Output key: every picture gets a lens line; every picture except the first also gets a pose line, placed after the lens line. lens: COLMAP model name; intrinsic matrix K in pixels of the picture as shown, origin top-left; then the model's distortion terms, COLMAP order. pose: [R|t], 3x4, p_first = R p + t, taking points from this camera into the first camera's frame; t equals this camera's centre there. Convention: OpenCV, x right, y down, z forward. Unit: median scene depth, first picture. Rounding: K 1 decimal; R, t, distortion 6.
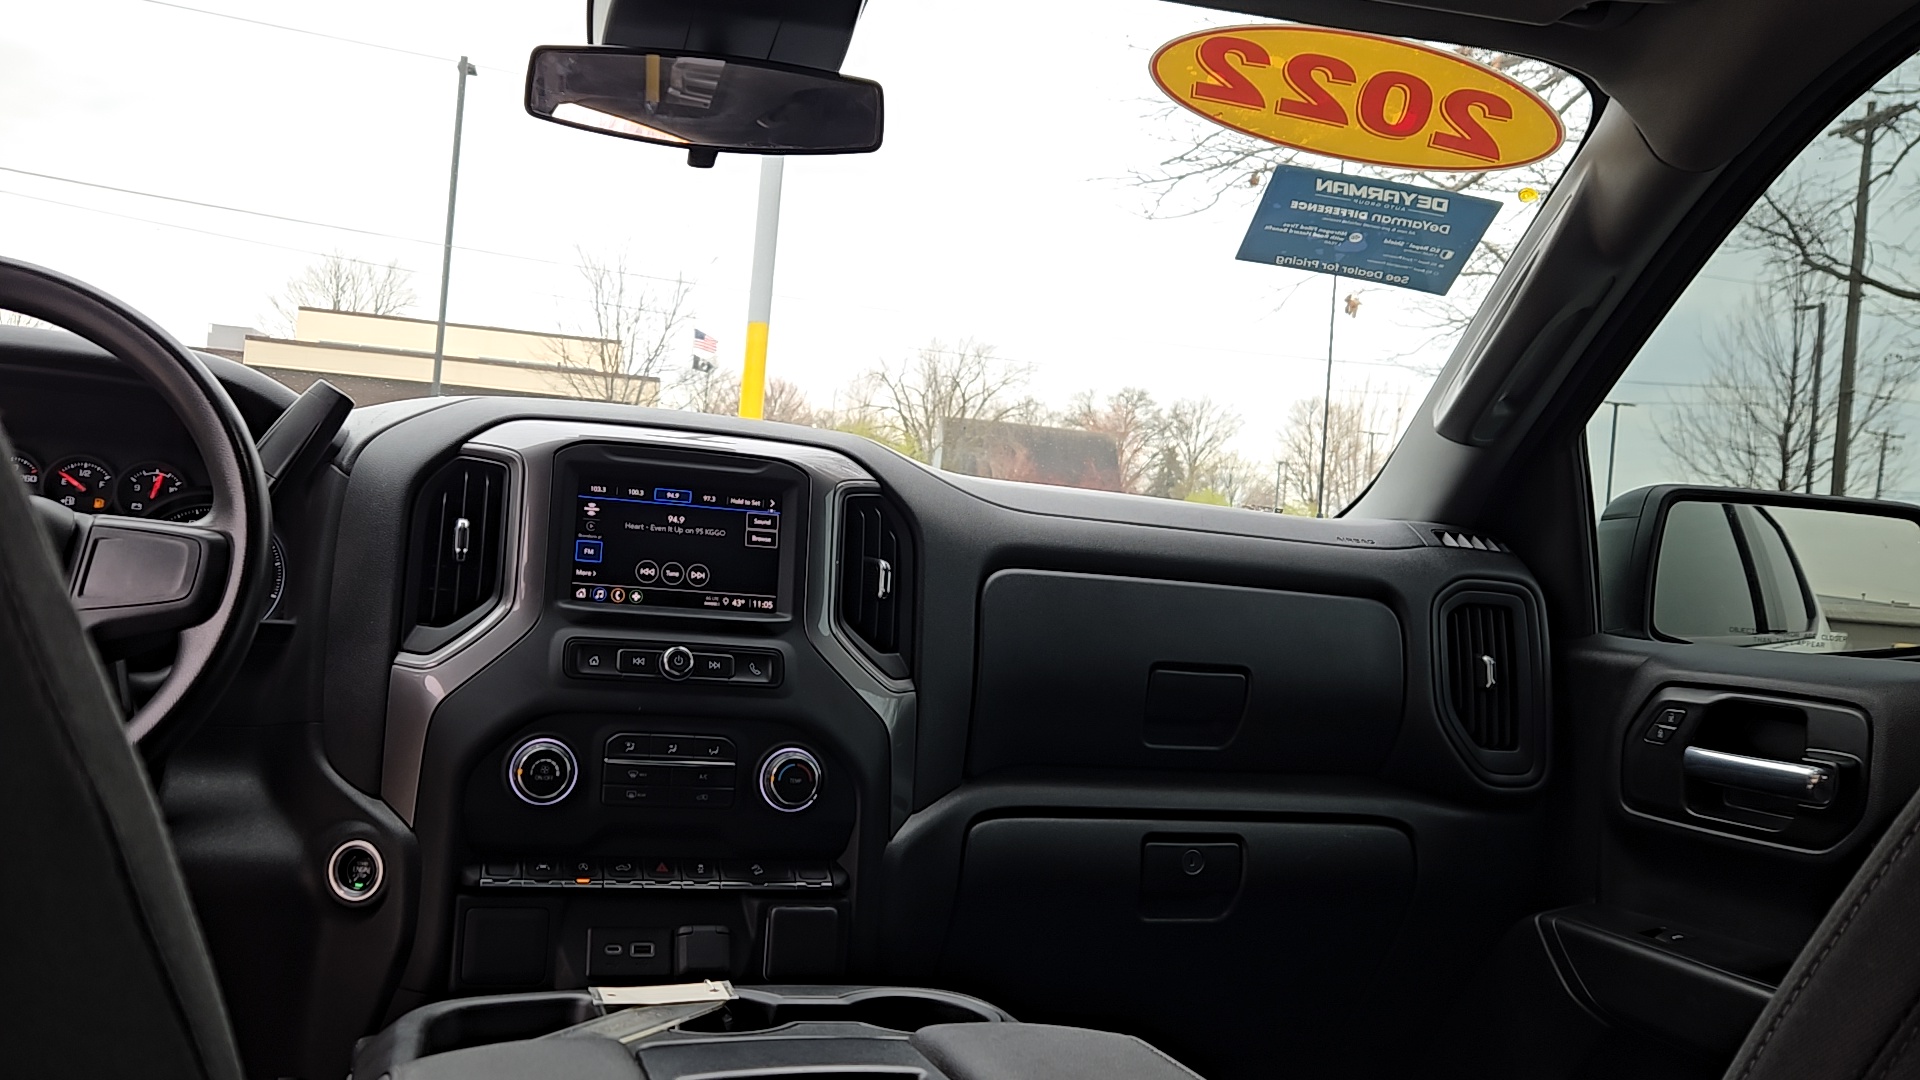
lens RADIAL K [[1609.8, 0, 962.9], [0, 1609.8, 536.5], [0, 0, 1]] dist [0.001305, -0.006006]
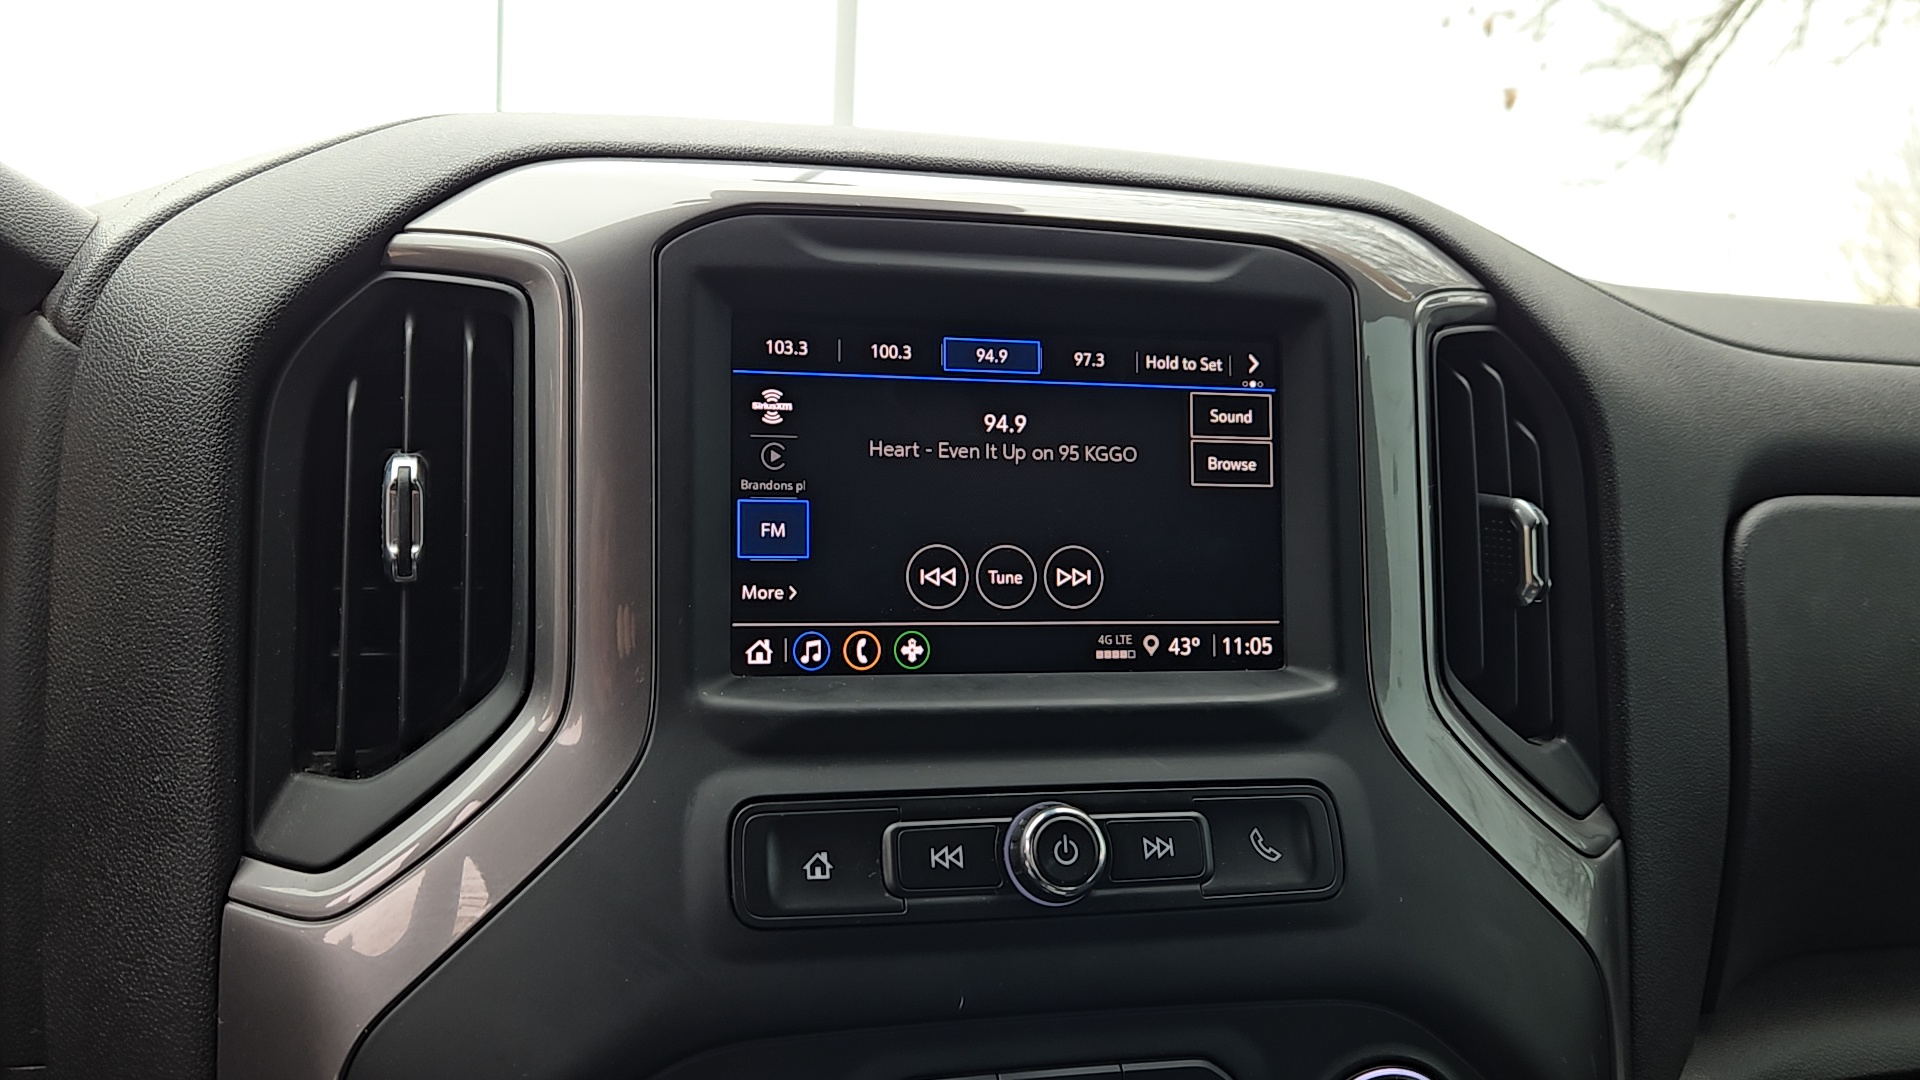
lens RADIAL K [[1609.8, 0, 960.4], [0, 1609.8, 543.2], [0, 0, 1]] dist [0.001305, -0.006006]
pose [[0.997690, -0.044388, -0.051429, -0.172952], [0.049004, 0.994527, 0.092277, -0.017743], [0.047051, -0.094584, 0.994404, 0.652155]]
